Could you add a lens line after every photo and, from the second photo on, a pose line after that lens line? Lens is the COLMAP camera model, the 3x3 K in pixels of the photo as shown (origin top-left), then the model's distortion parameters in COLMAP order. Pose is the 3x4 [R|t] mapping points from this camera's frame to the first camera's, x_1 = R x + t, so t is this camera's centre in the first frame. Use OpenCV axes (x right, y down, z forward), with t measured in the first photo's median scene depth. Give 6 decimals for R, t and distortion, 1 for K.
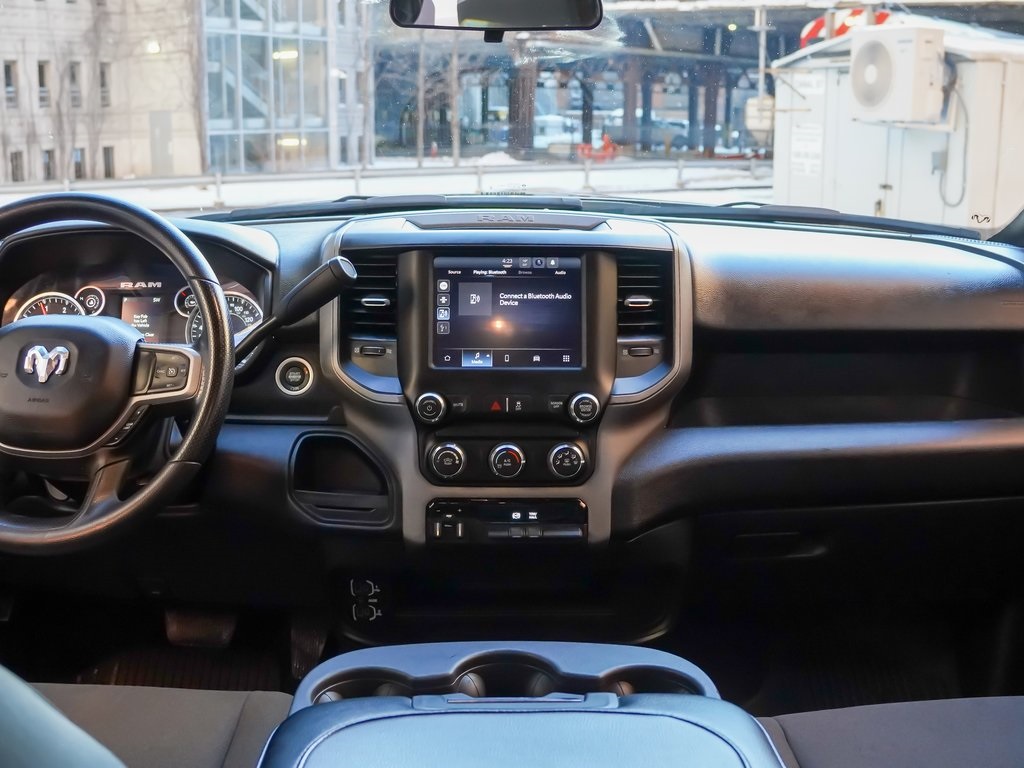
lens RADIAL K [[1087.3, 0, 512.0], [0, 1087.3, 384.0], [0, 0, 1]] dist [-0.242152, 0.191048]
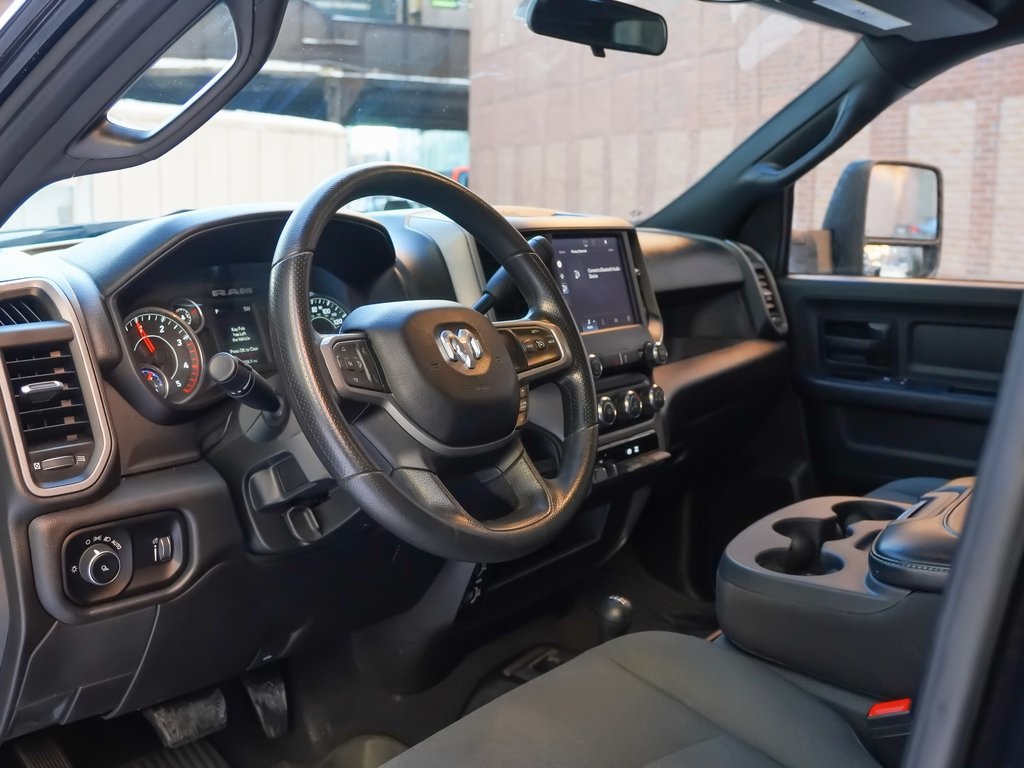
lens RADIAL K [[1087.3, 0, 512.0], [0, 1087.3, 384.0], [0, 0, 1]] dist [-0.242152, 0.191048]
pose [[0.614542, -0.129817, 0.778130, -0.890967], [0.176751, 0.983949, 0.024562, -0.003425], [-0.768829, 0.122441, 0.627623, 0.307050]]
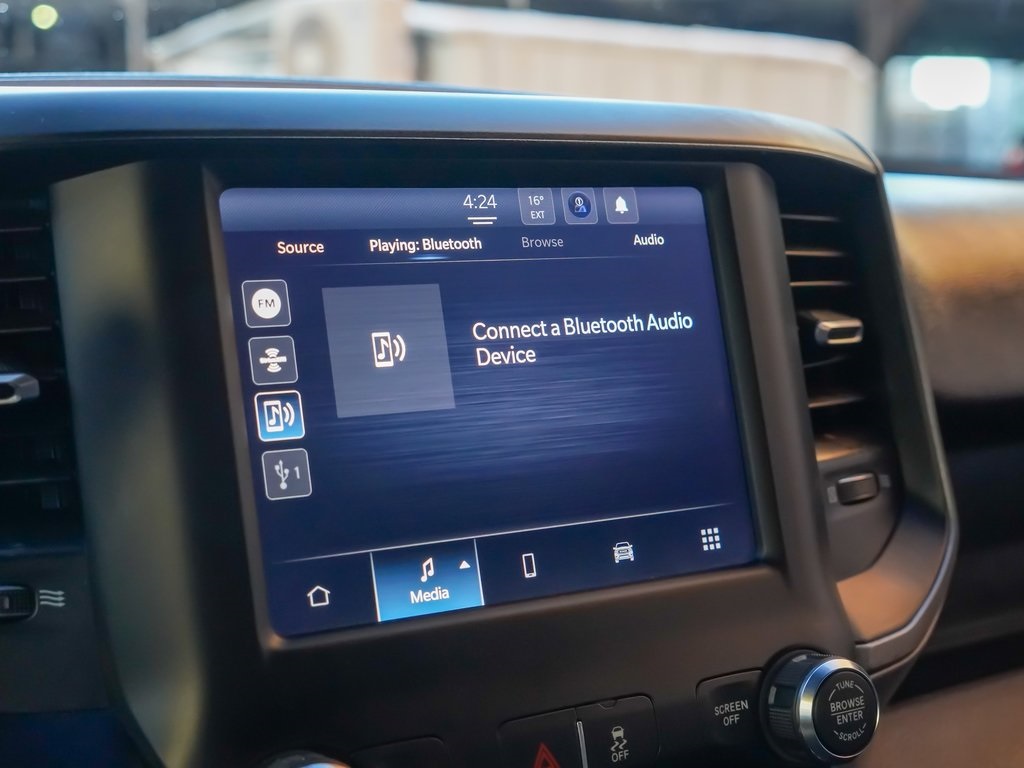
lens RADIAL K [[1510.2, 0, 512.0], [0, 1510.2, 384.0], [0, 0, 1]] dist [-0.051813, -0.037205]
pose [[0.877641, -0.070844, 0.474054, -0.159555], [0.115615, 0.991104, -0.065929, -0.039042], [-0.465166, 0.112670, 0.878024, 0.606695]]
